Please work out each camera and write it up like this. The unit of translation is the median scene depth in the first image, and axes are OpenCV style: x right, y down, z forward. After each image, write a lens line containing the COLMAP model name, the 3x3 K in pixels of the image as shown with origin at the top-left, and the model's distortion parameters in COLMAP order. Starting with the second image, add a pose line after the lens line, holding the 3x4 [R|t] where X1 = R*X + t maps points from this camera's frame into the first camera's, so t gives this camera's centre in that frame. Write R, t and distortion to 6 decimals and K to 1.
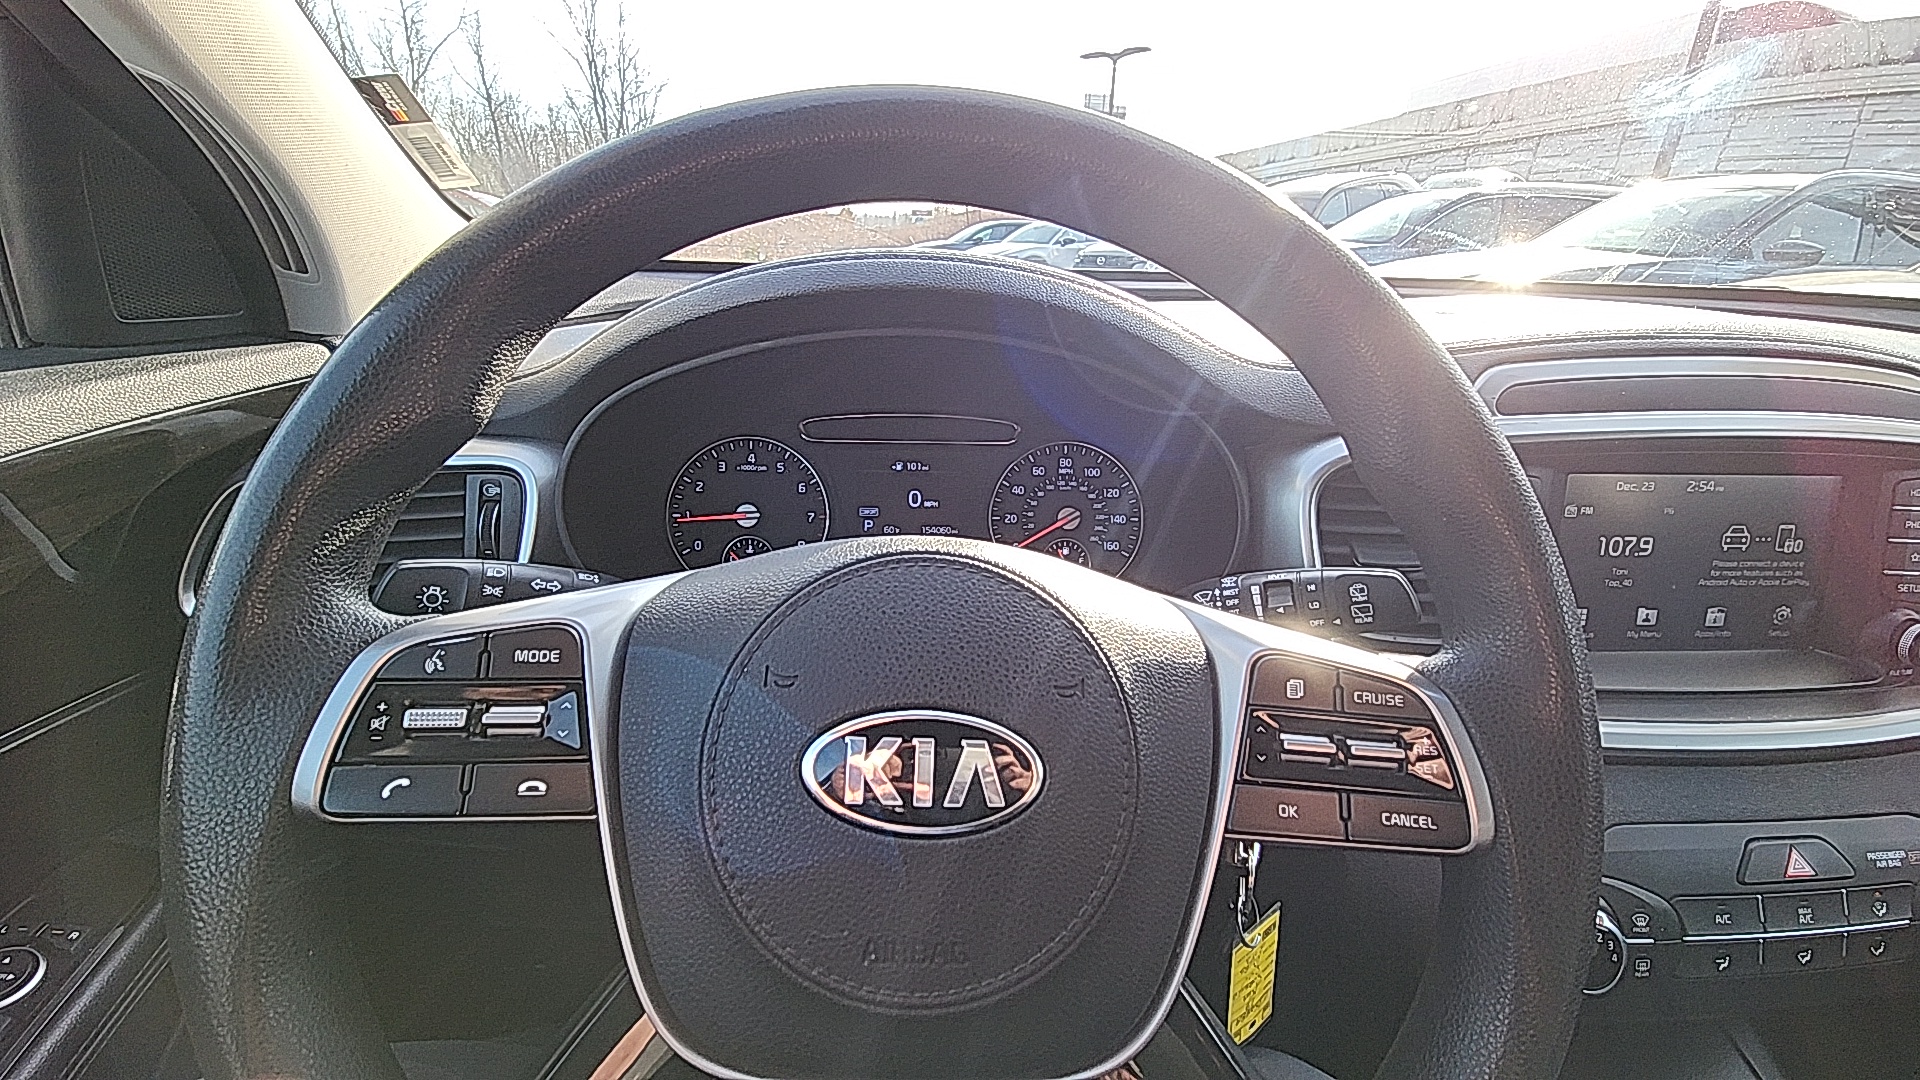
lens RADIAL K [[814.5, 0, 929.3], [0, 814.5, 538.8], [0, 0, 1]] dist [0.002850, -0.004106]
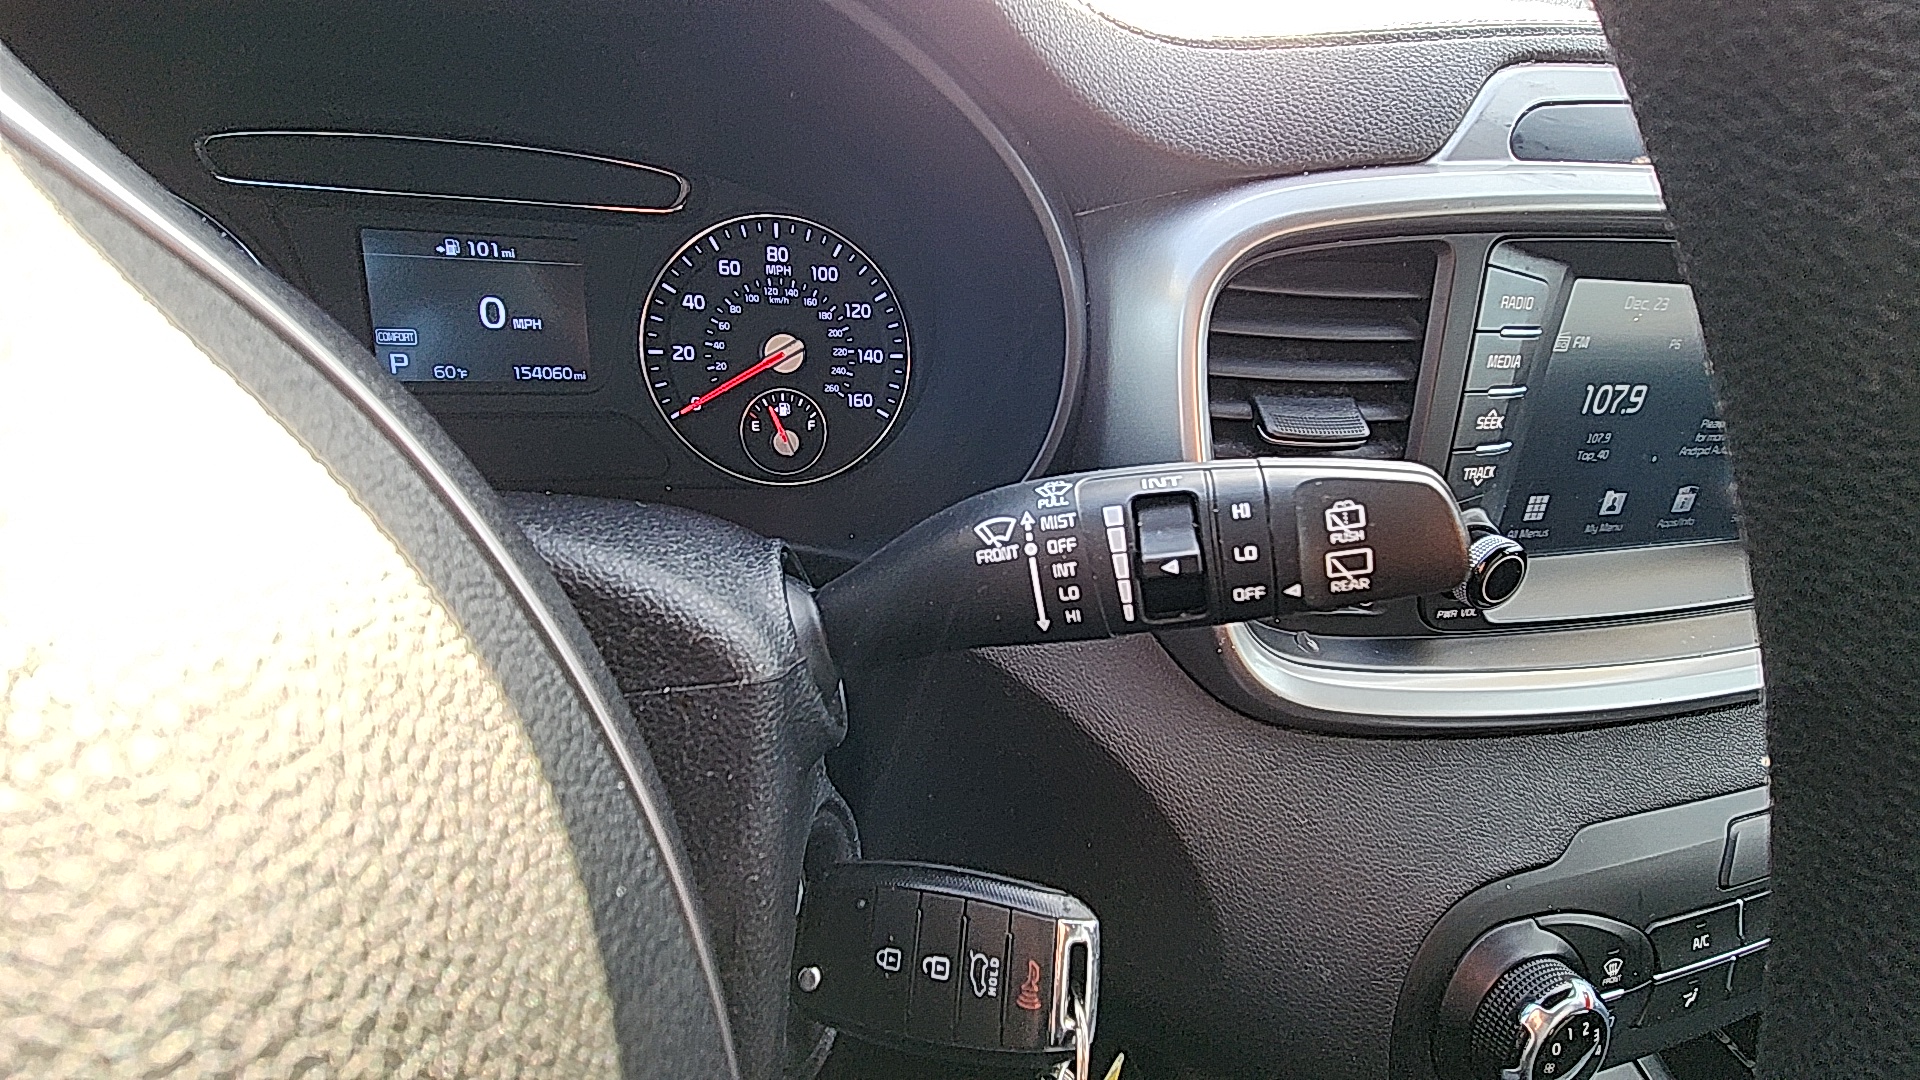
lens RADIAL K [[814.5, 0, 950.0], [0, 814.5, 548.5], [0, 0, 1]] dist [0.002850, -0.004106]
pose [[0.967136, -0.051633, 0.248963, 0.168623], [0.001727, 0.980476, 0.196633, -0.002925], [-0.254255, -0.189741, 0.948342, 0.490400]]
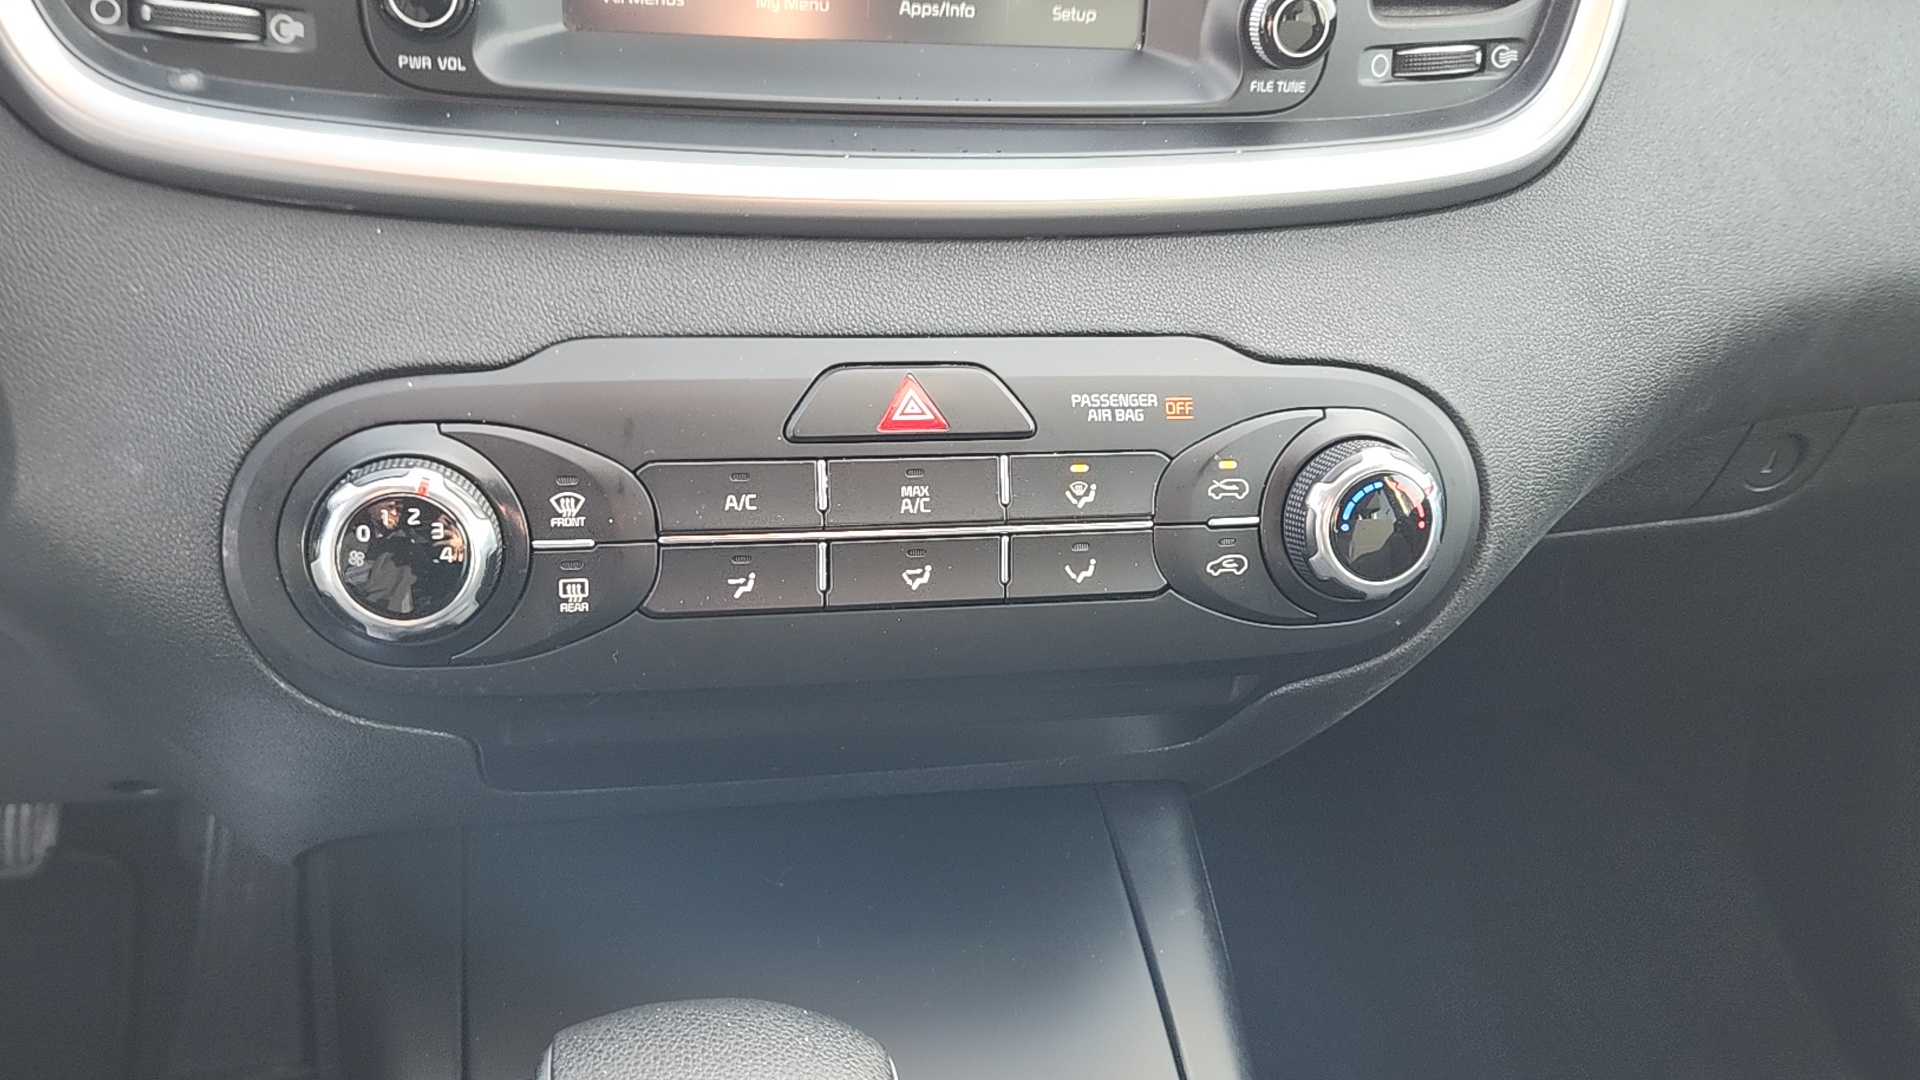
lens RADIAL K [[1766.4, 0, 963.5], [0, 1766.4, 542.1], [0, 0, 1]] dist [0.069602, -0.054114]
pose [[0.983213, -0.025883, 0.180615, 0.792138], [-0.004484, 0.986161, 0.165732, 0.264396], [-0.182406, -0.163760, 0.969490, -0.115471]]
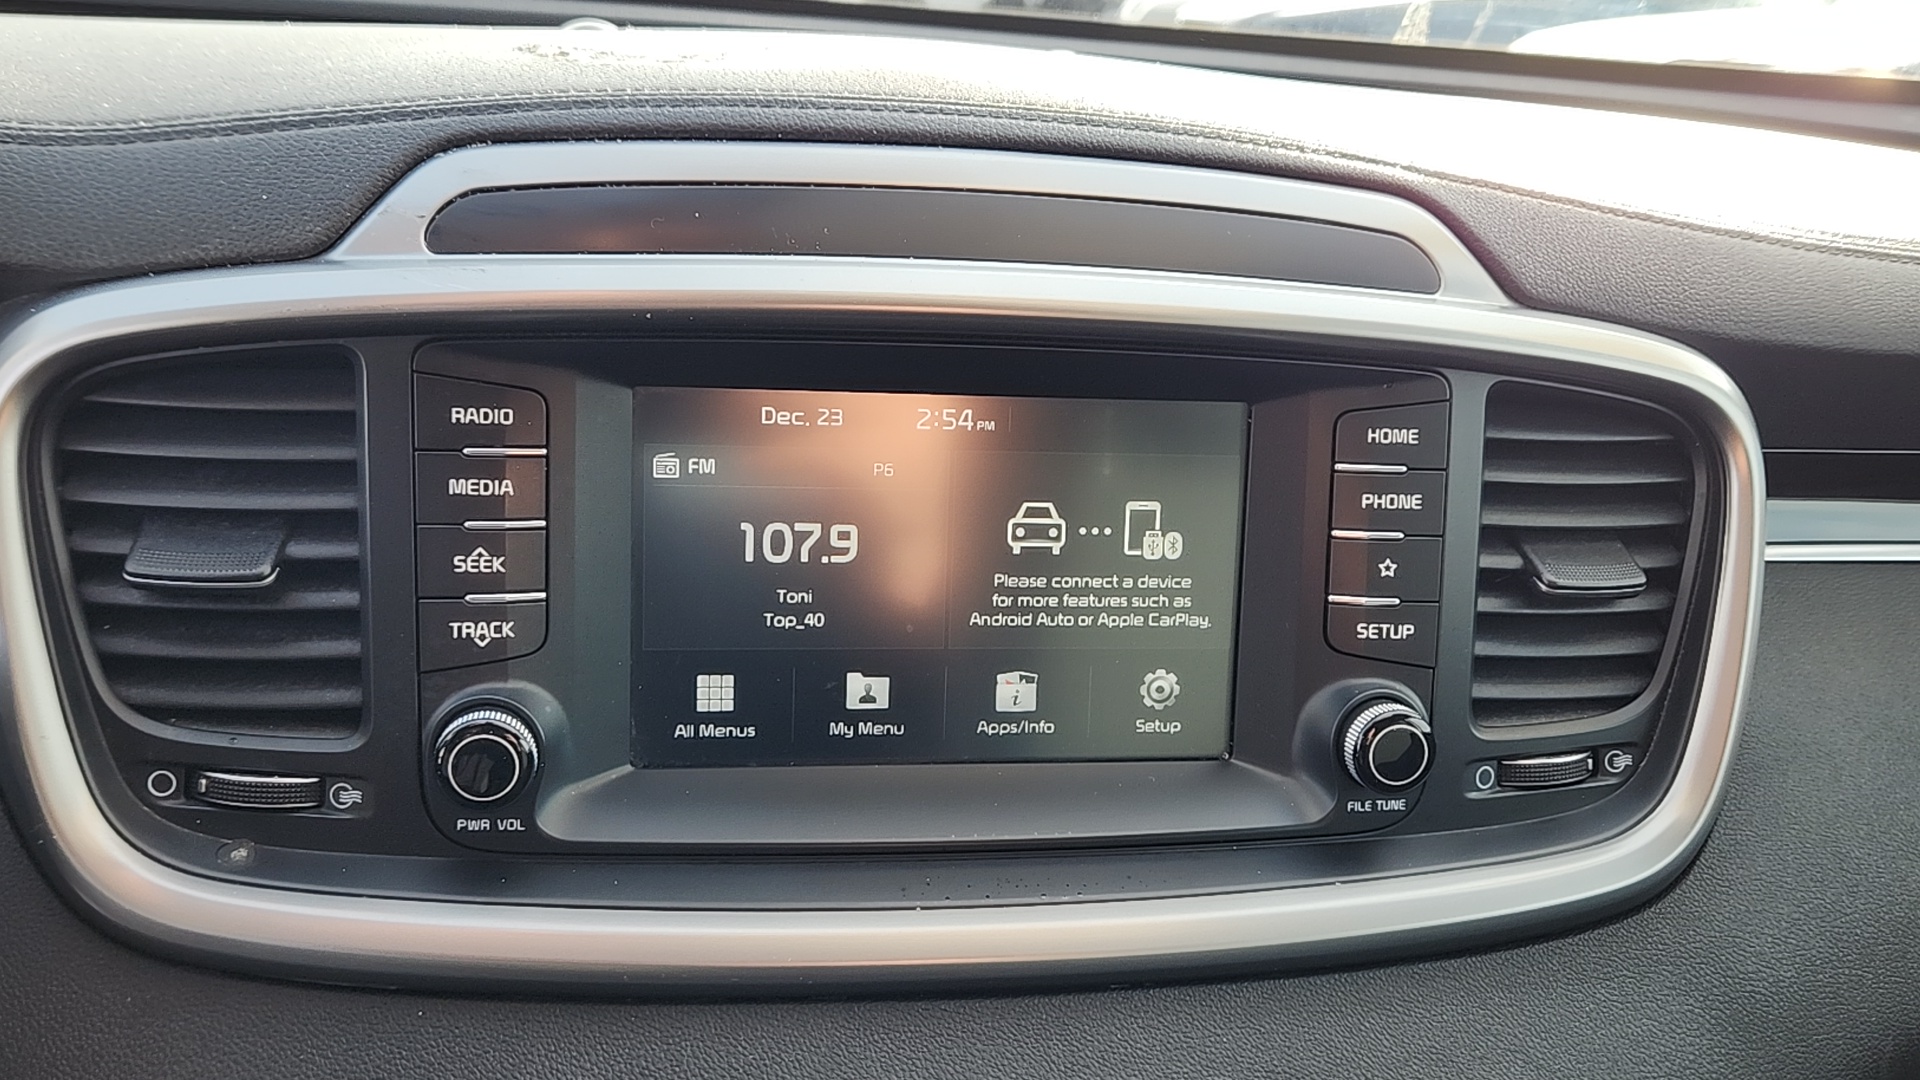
lens RADIAL K [[1766.4, 0, 965.8], [0, 1766.4, 540.3], [0, 0, 1]] dist [0.069602, -0.054114]
pose [[0.991482, 0.006899, 0.130061, 0.815845], [-0.002690, 0.999468, -0.032513, 0.041057], [-0.130216, 0.031887, 0.990973, -0.038311]]
